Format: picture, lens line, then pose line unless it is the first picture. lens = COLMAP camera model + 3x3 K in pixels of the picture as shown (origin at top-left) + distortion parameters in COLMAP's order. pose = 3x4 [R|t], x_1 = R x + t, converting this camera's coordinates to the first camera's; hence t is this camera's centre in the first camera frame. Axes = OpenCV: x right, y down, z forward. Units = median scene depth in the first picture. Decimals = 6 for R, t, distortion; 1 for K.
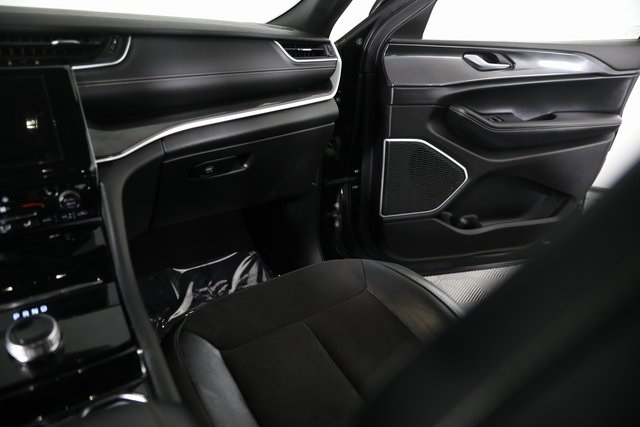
lens RADIAL K [[431.7, 0, 316.1], [0, 431.7, 213.6], [0, 0, 1]] dist [-0.103848, 0.064400]
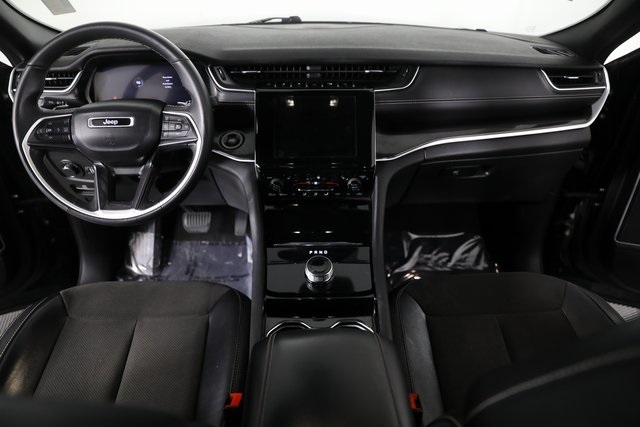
lens RADIAL K [[431.7, 0, 318.5], [0, 431.7, 213.1], [0, 0, 1]] dist [-0.103848, 0.064400]
pose [[0.830272, 0.267288, -0.489086, 0.040336], [-0.207678, 0.962678, 0.173555, -0.089756], [0.517221, -0.042526, 0.854795, -0.190485]]
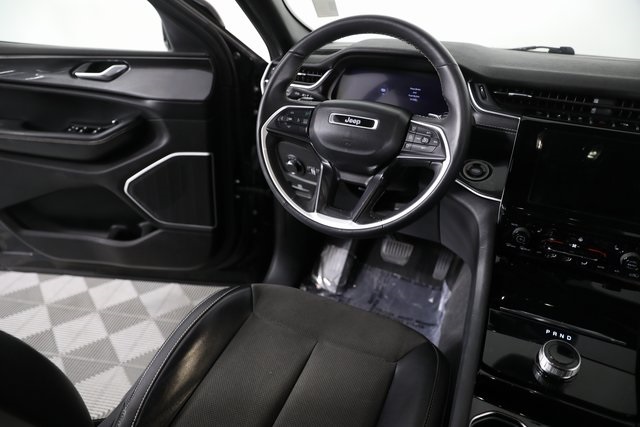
lens RADIAL K [[431.7, 0, 317.6], [0, 431.7, 213.3], [0, 0, 1]] dist [-0.103848, 0.064400]
pose [[0.472824, 0.386129, -0.792049, -0.085849], [-0.371735, 0.902379, 0.218004, -0.039891], [0.798906, 0.191355, 0.570204, -0.149505]]
